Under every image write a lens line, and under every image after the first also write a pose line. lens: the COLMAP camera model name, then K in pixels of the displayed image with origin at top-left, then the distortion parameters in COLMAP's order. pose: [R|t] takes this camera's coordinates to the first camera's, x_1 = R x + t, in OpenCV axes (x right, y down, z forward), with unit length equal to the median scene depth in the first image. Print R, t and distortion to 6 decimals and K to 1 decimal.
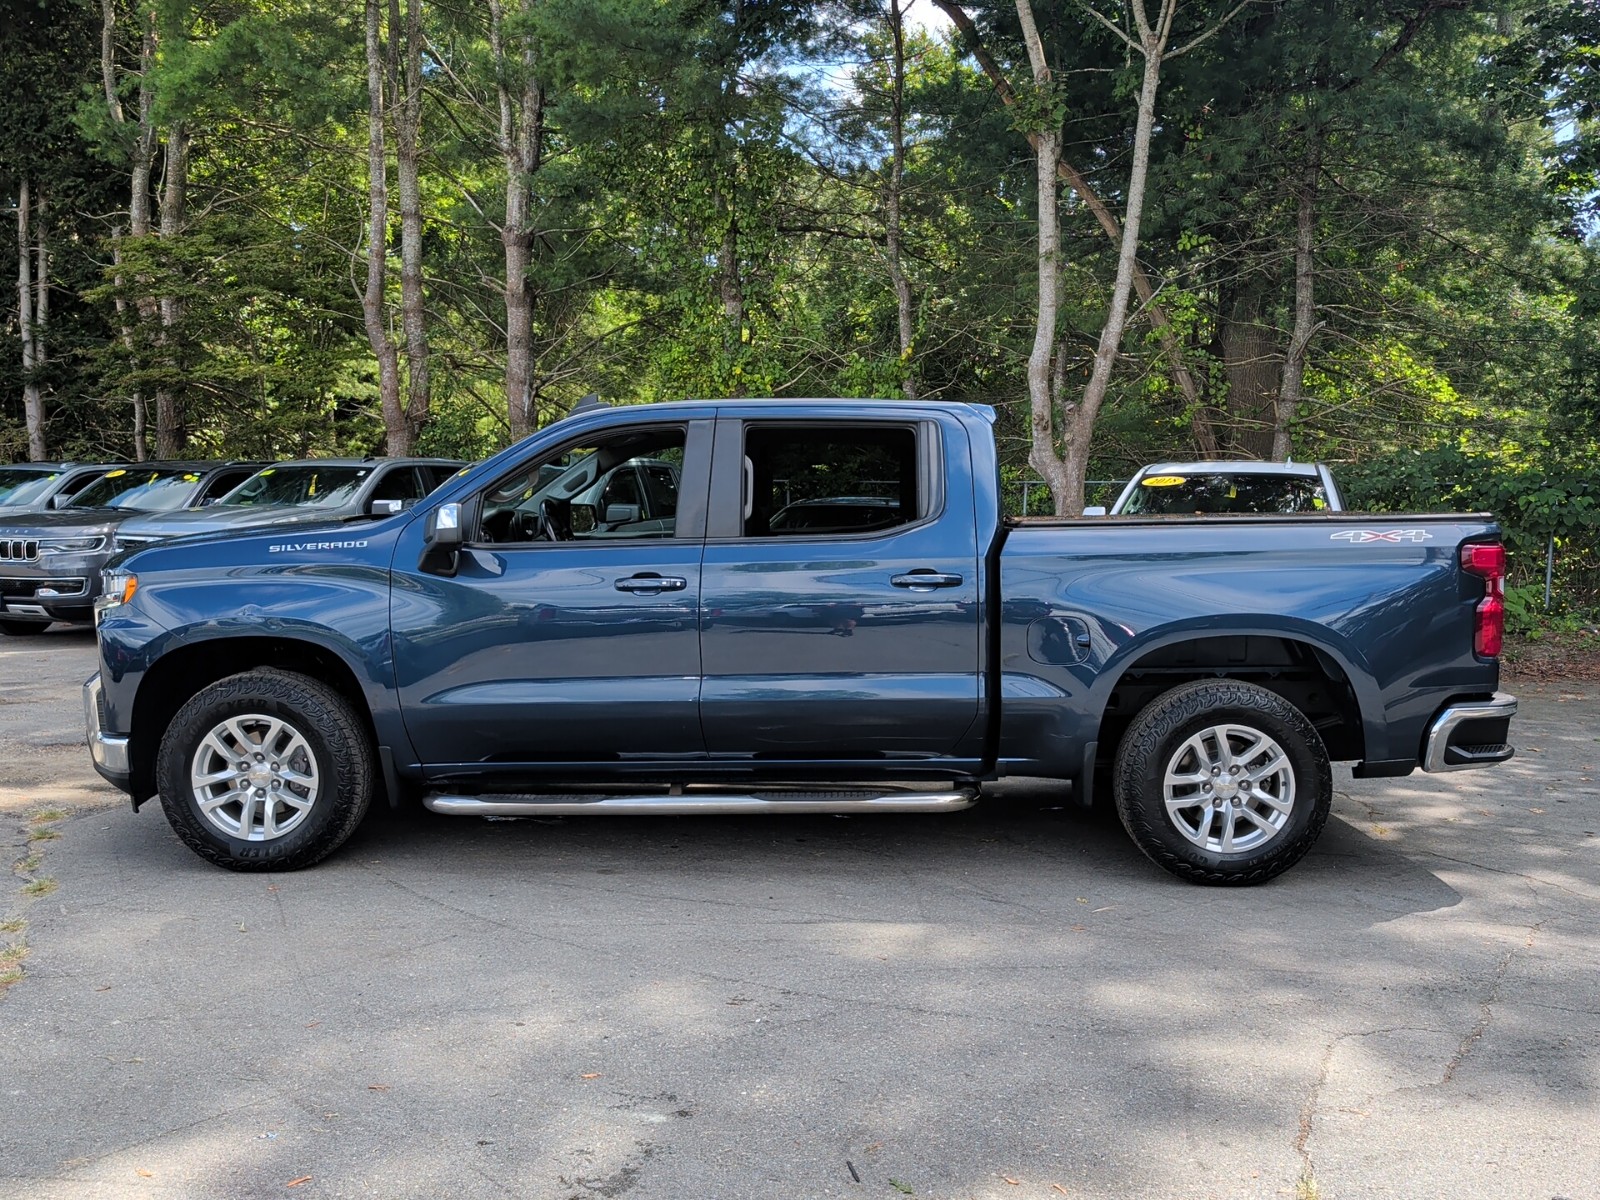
lens RADIAL K [[1347.8, 0, 805.3], [0, 1347.8, 630.5], [0, 0, 1]] dist [0.011032, -0.015501]
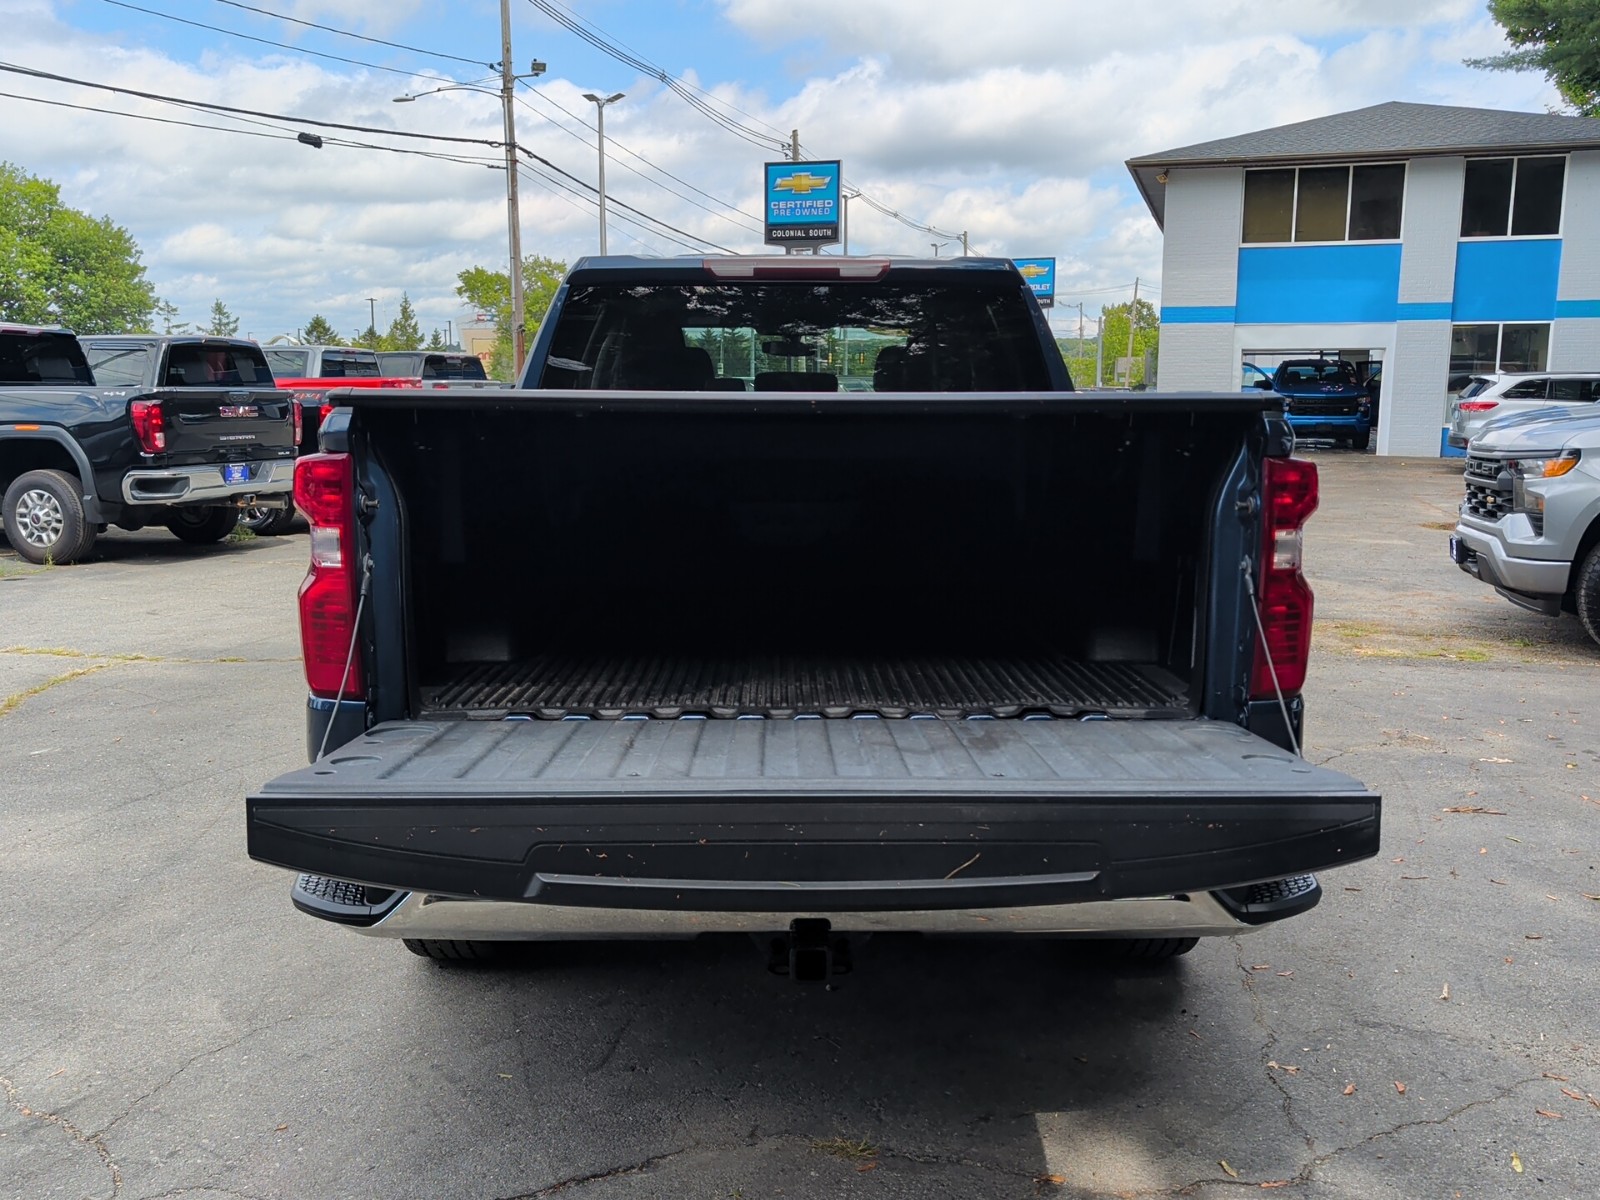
lens RADIAL K [[1347.8, 0, 808.5], [0, 1347.8, 614.6], [0, 0, 1]] dist [0.011032, -0.015501]
pose [[0.046255, 0.148226, -0.987871, 1.071388], [-0.093299, 0.985248, 0.143464, -0.096971], [0.994563, 0.085532, 0.059402, 1.247093]]
